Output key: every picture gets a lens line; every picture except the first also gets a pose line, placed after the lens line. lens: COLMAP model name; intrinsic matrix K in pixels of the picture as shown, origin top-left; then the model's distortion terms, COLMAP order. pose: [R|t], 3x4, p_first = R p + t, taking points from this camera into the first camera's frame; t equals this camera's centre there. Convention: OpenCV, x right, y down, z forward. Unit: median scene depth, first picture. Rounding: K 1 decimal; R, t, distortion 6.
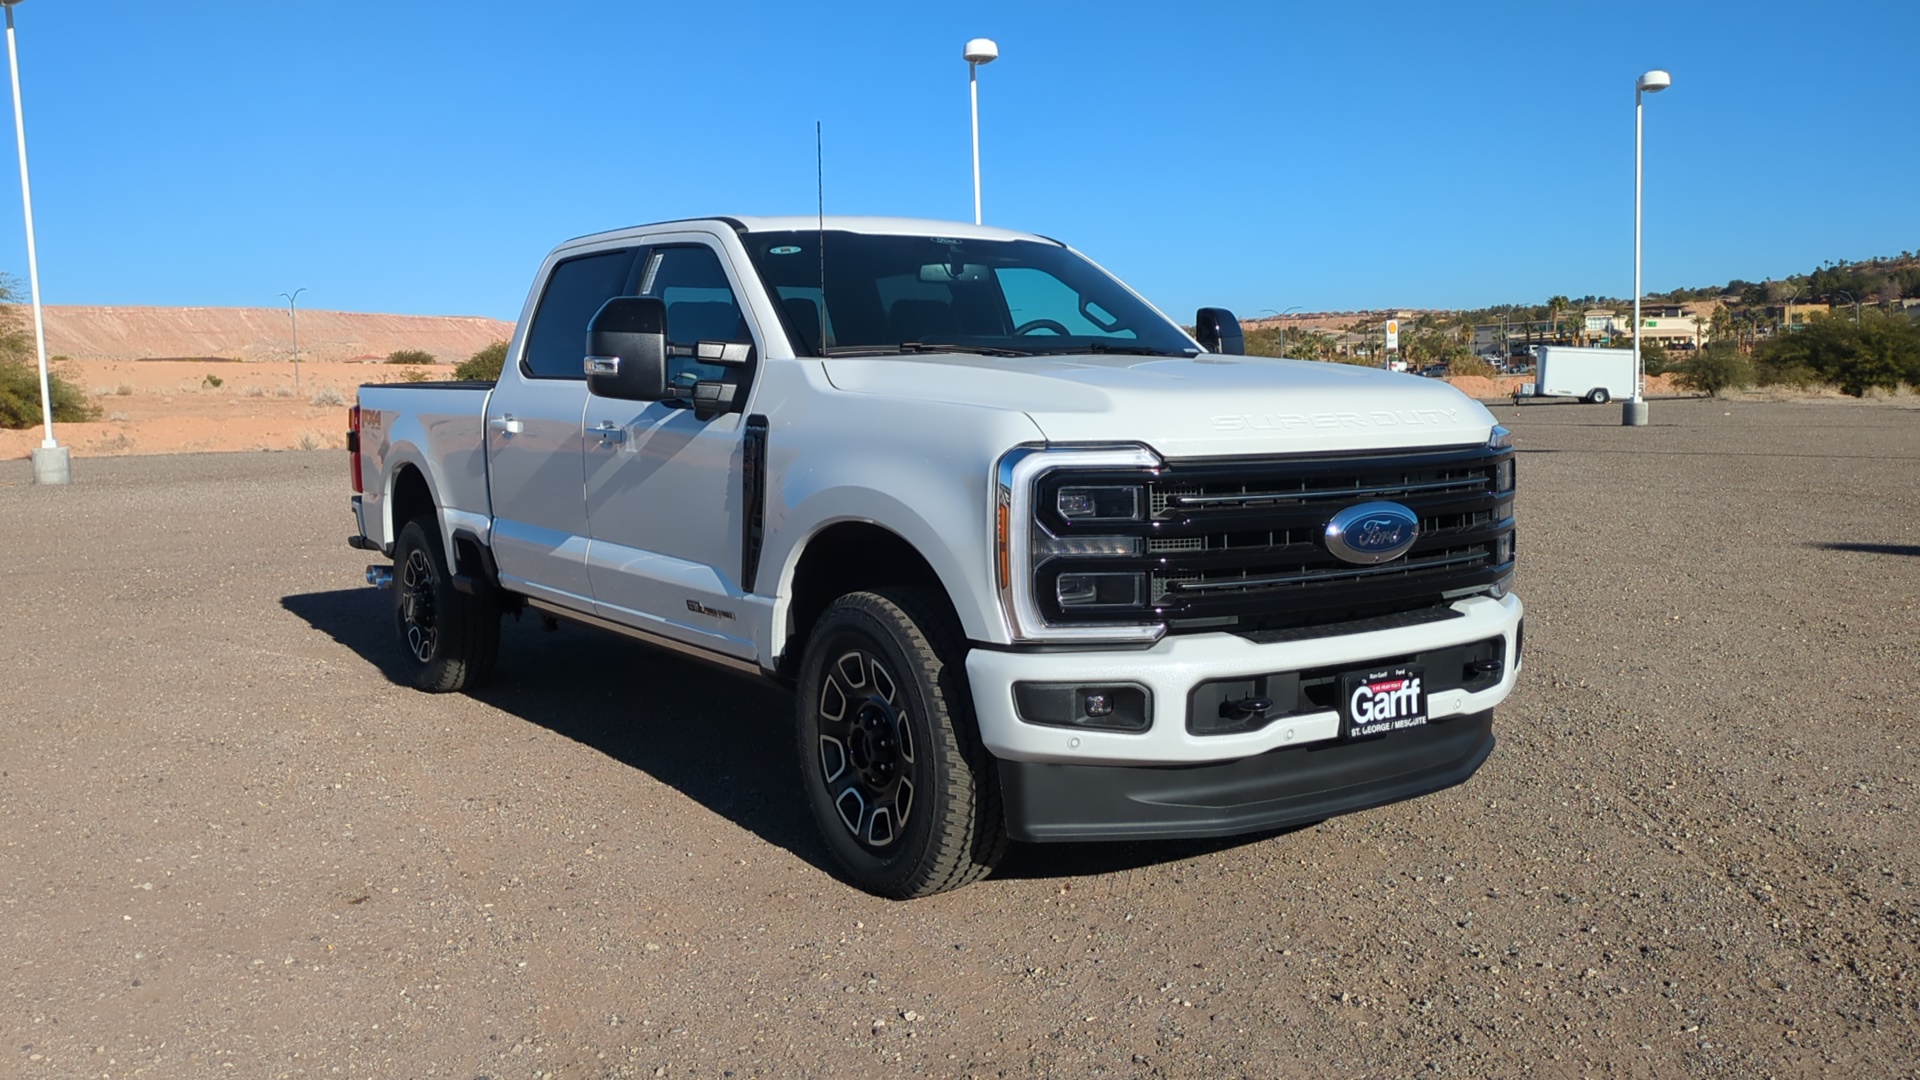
lens RADIAL K [[1643.1, 0, 968.0], [0, 1643.1, 531.5], [0, 0, 1]] dist [0.065530, -0.059491]
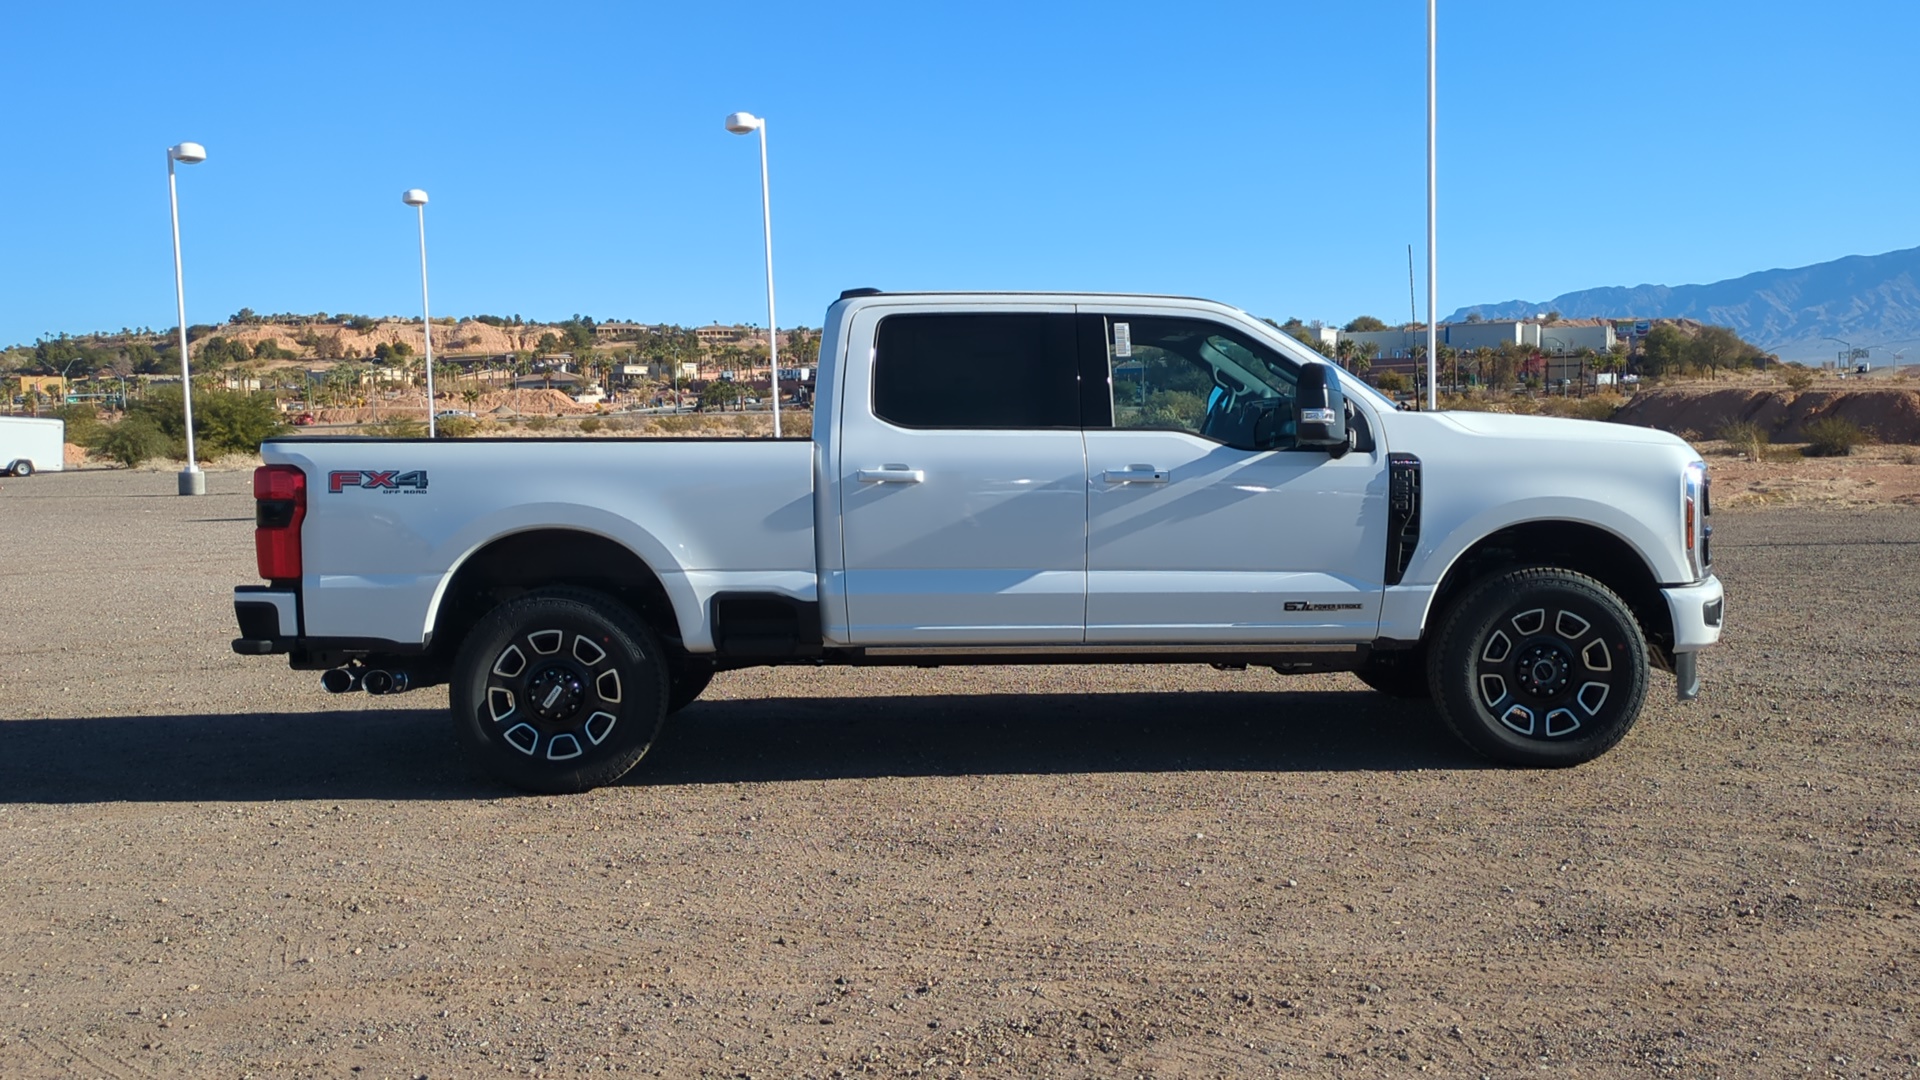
lens RADIAL K [[1643.1, 0, 980.0], [0, 1643.1, 527.0], [0, 0, 1]] dist [0.065530, -0.059491]
pose [[0.552363, -0.043182, 0.832484, -1.004880], [0.081656, 0.996657, -0.002483, -0.023843], [-0.829595, 0.069349, 0.554043, 0.370482]]
